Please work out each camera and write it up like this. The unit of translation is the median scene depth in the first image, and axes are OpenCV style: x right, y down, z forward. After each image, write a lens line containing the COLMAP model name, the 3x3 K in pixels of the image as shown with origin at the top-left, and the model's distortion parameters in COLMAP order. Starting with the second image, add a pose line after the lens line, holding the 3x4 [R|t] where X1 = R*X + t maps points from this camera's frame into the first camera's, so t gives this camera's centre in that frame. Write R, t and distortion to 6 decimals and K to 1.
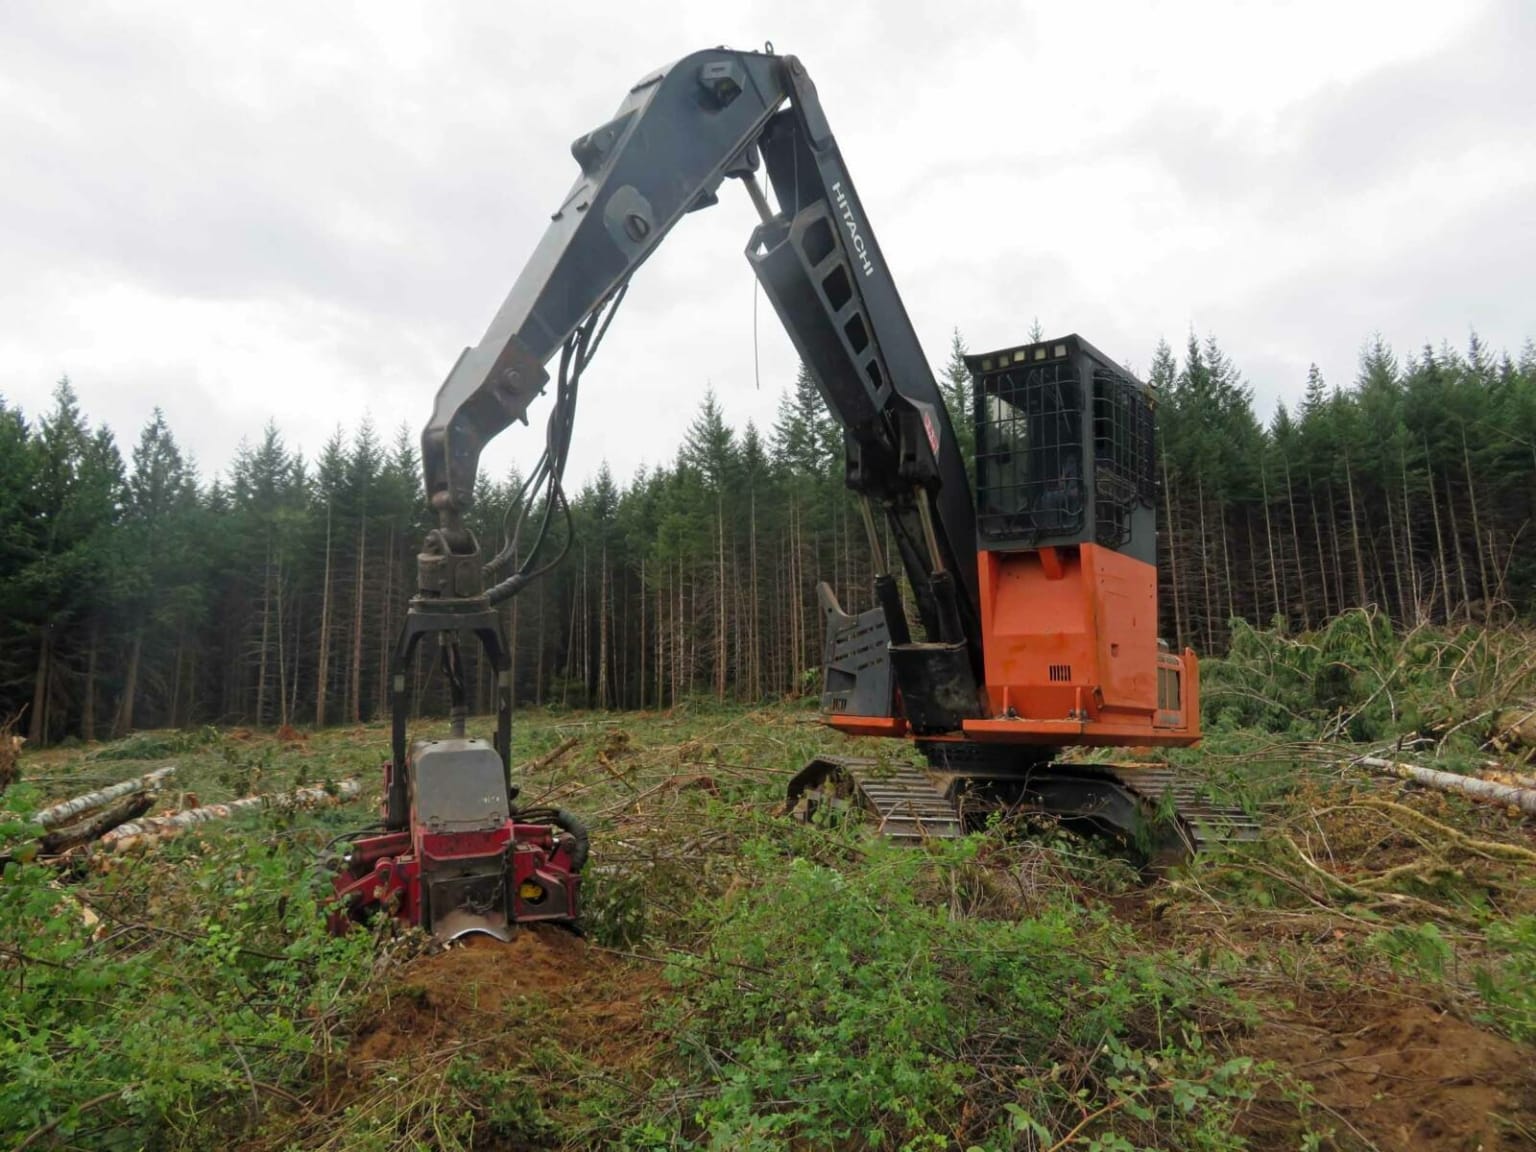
lens RADIAL K [[1102.2, 0, 768.0], [0, 1102.2, 576.0], [0, 0, 1]] dist [-0.010222, 0.004078]
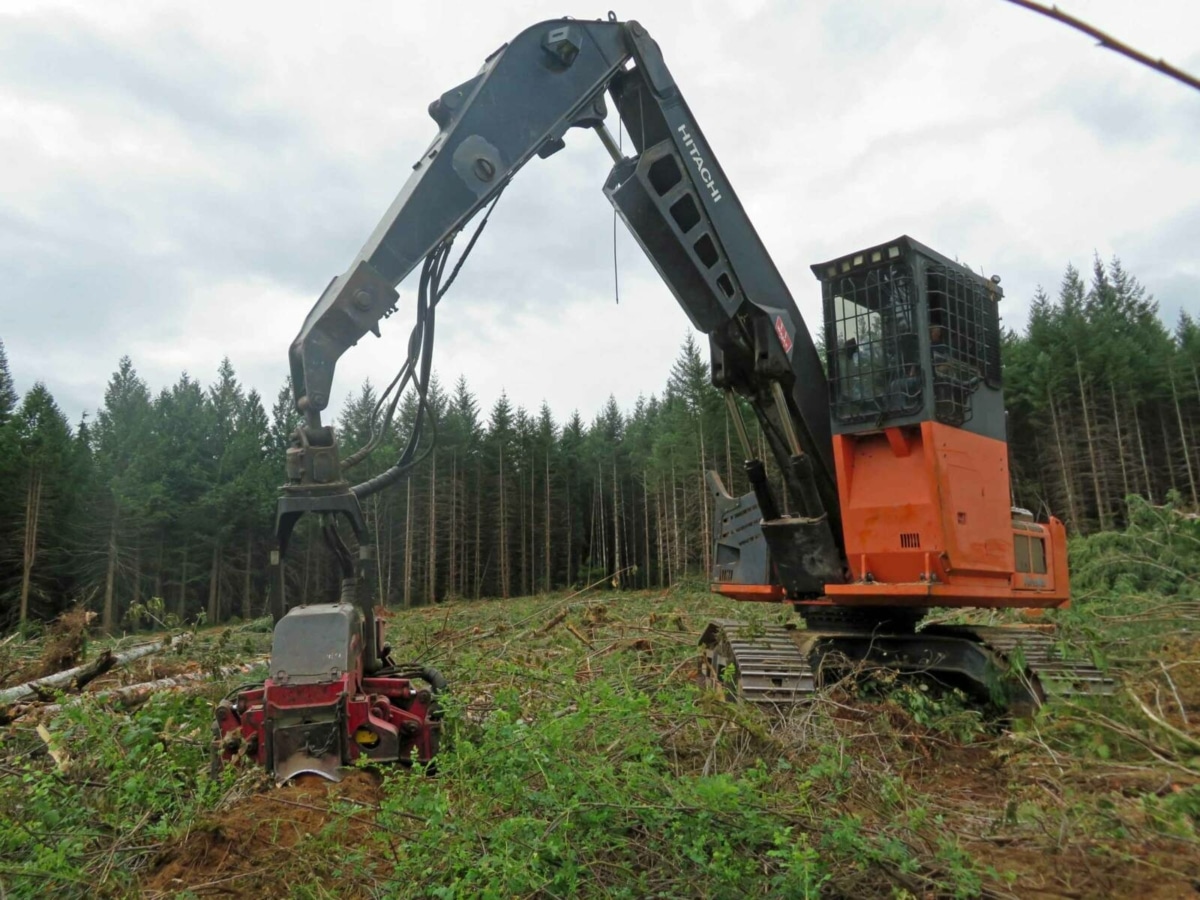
lens RADIAL K [[861.1, 0, 600.0], [0, 861.1, 450.0], [0, 0, 1]] dist [-0.010222, 0.004078]
pose [[0.983404, -0.046767, -0.175297, 0.111761], [0.039678, 0.998255, -0.043729, 0.022326], [0.177037, 0.036048, 0.983544, 0.091114]]
